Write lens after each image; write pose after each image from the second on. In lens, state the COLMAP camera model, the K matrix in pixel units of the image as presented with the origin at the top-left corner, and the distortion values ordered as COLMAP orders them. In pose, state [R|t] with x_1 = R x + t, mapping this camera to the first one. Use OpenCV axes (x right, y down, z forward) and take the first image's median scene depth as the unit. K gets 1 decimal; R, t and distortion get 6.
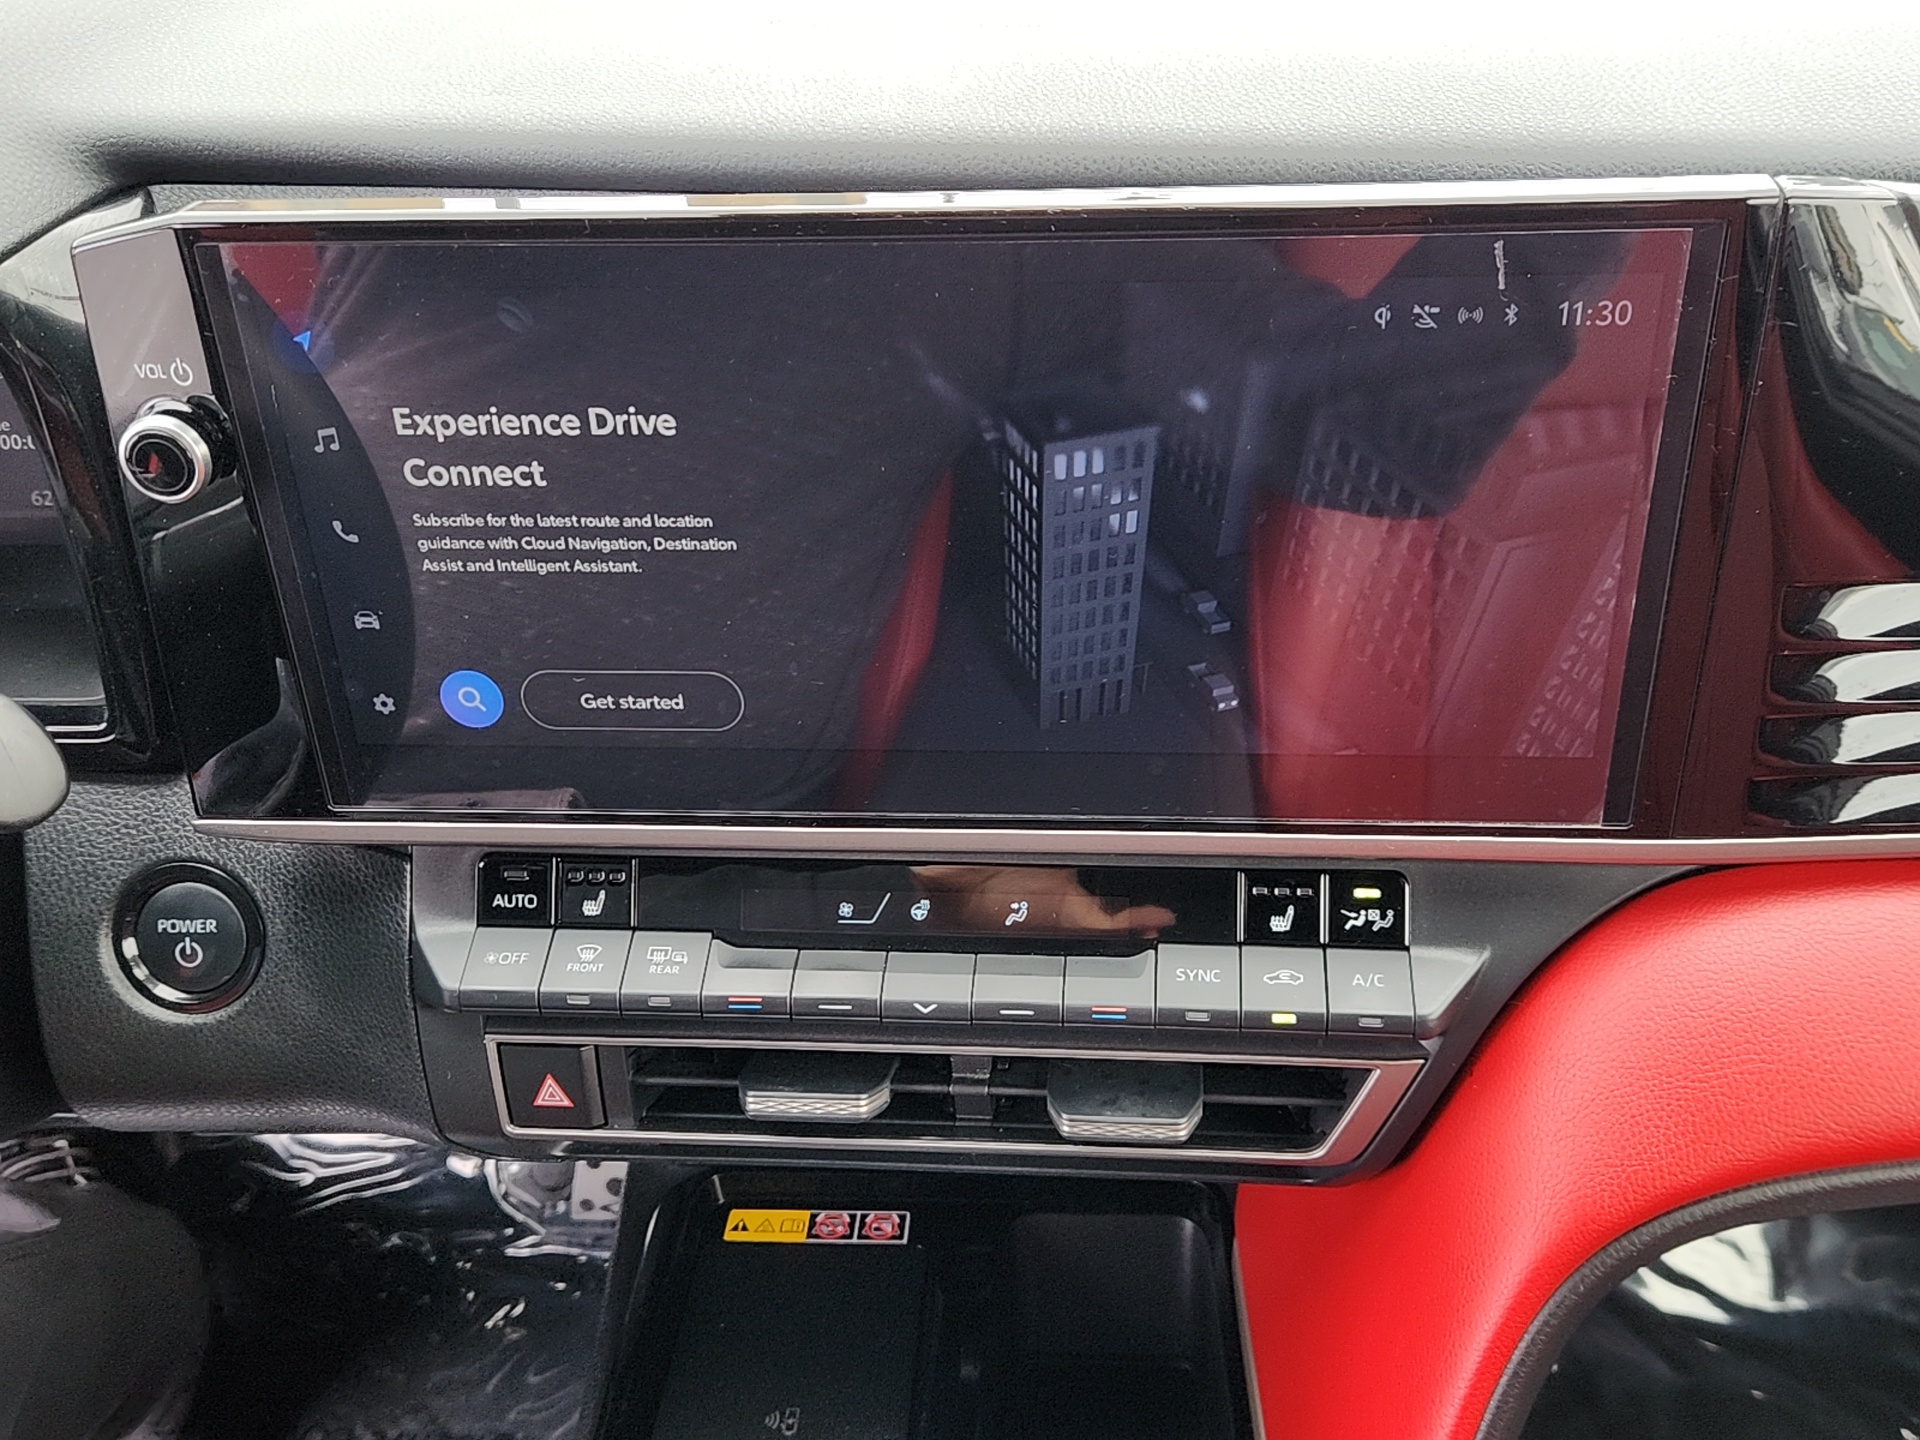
lens RADIAL K [[1754.9, 0, 969.6], [0, 1754.9, 736.3], [0, 0, 1]] dist [0.021641, 0.000000]
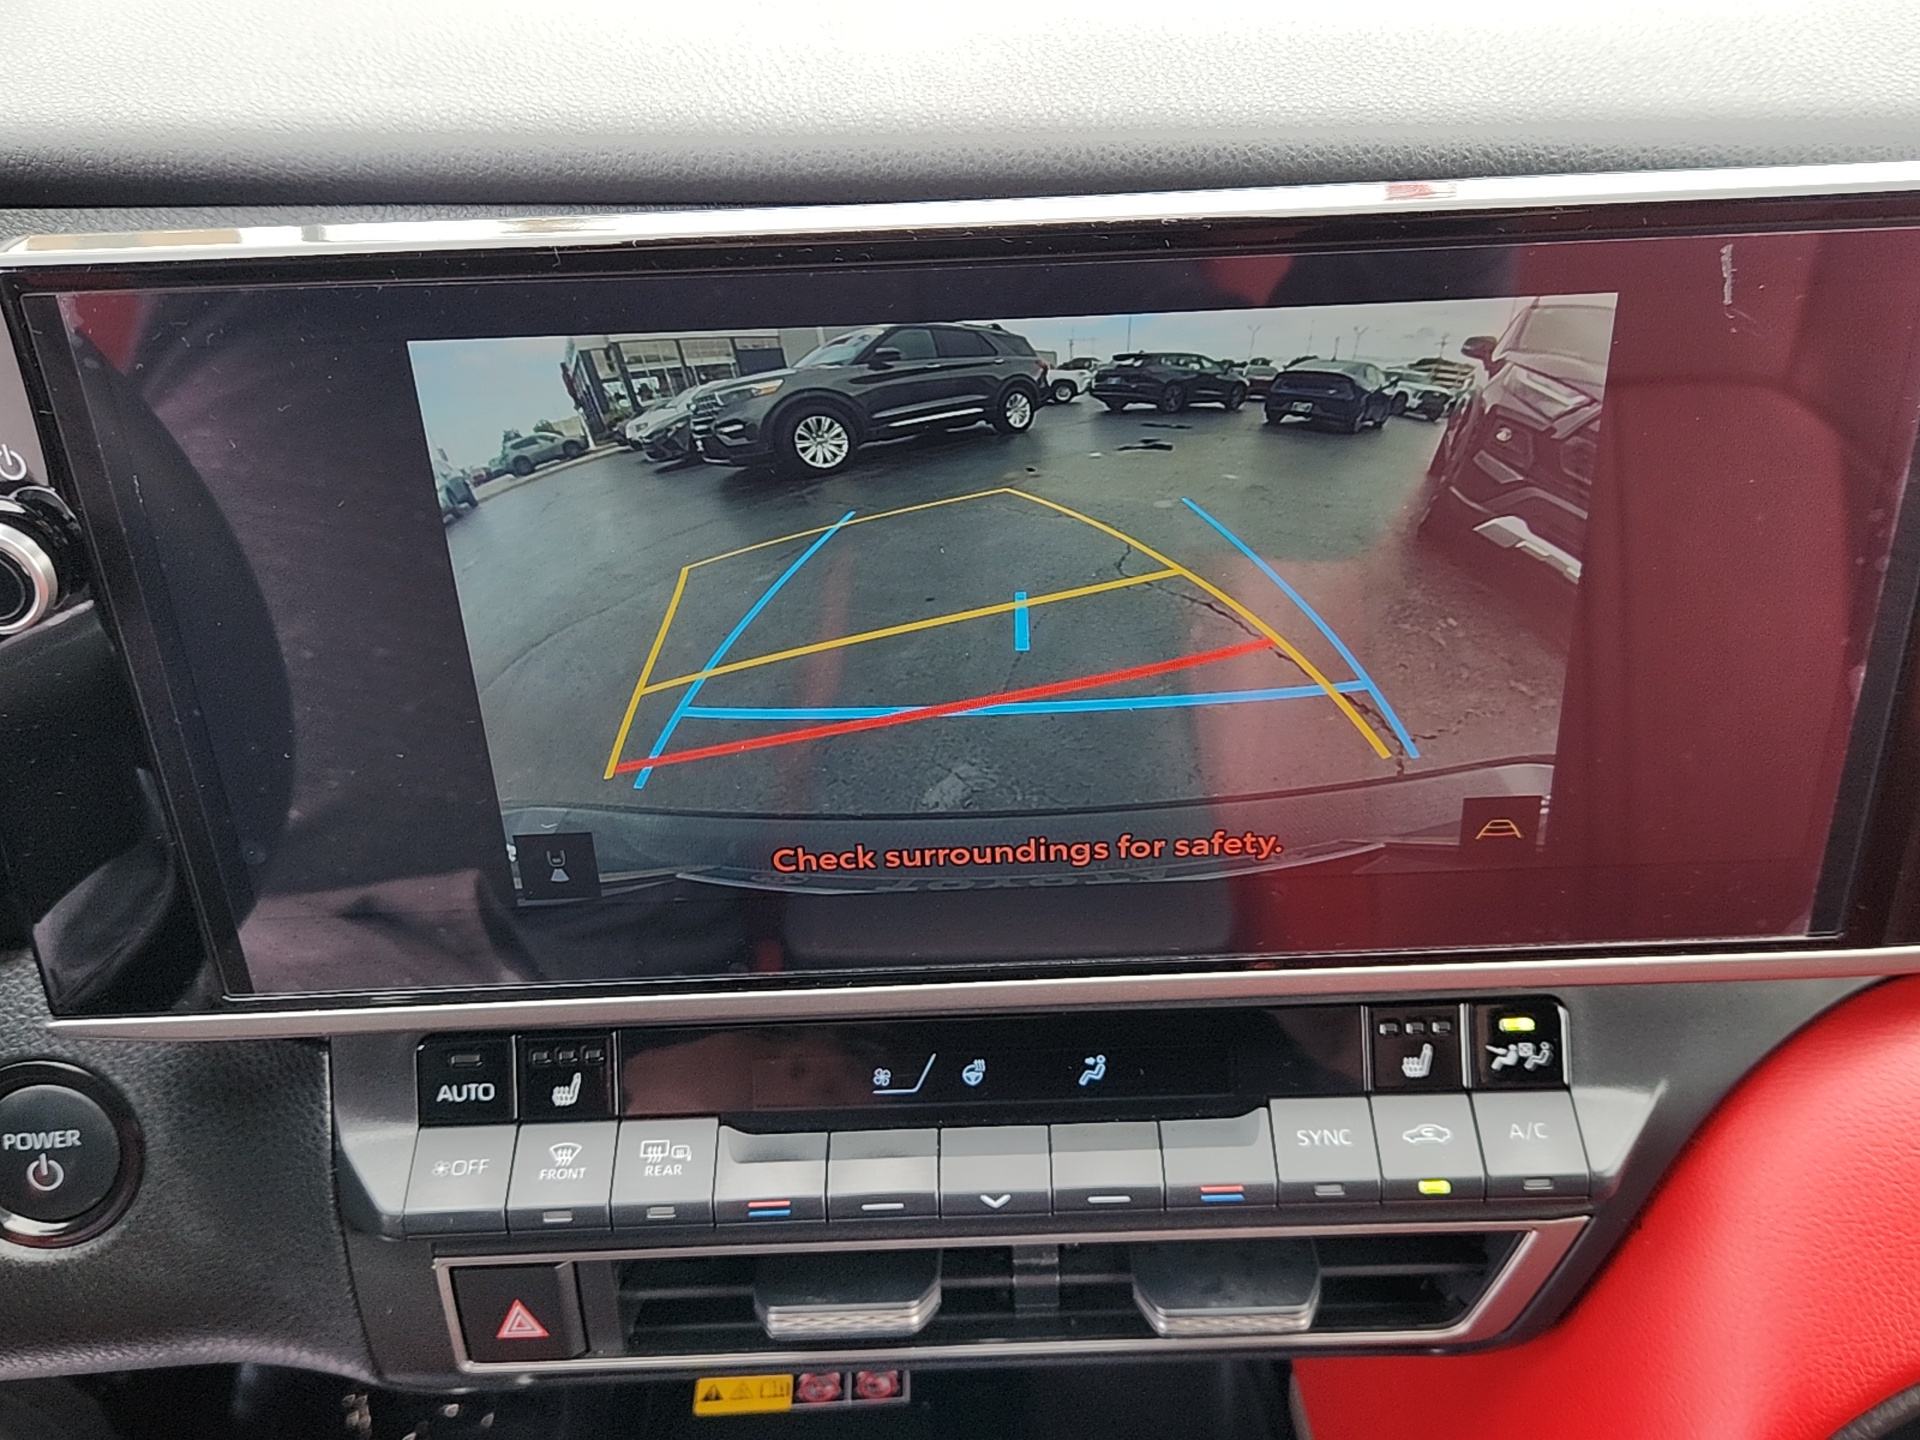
lens RADIAL K [[1754.9, 0, 949.8], [0, 1754.9, 708.7], [0, 0, 1]] dist [0.021641, 0.000000]
pose [[0.995252, -0.049544, 0.083776, -0.102362], [0.049823, 0.998757, -0.001243, -0.071523], [-0.083610, 0.005412, 0.996484, 0.191183]]
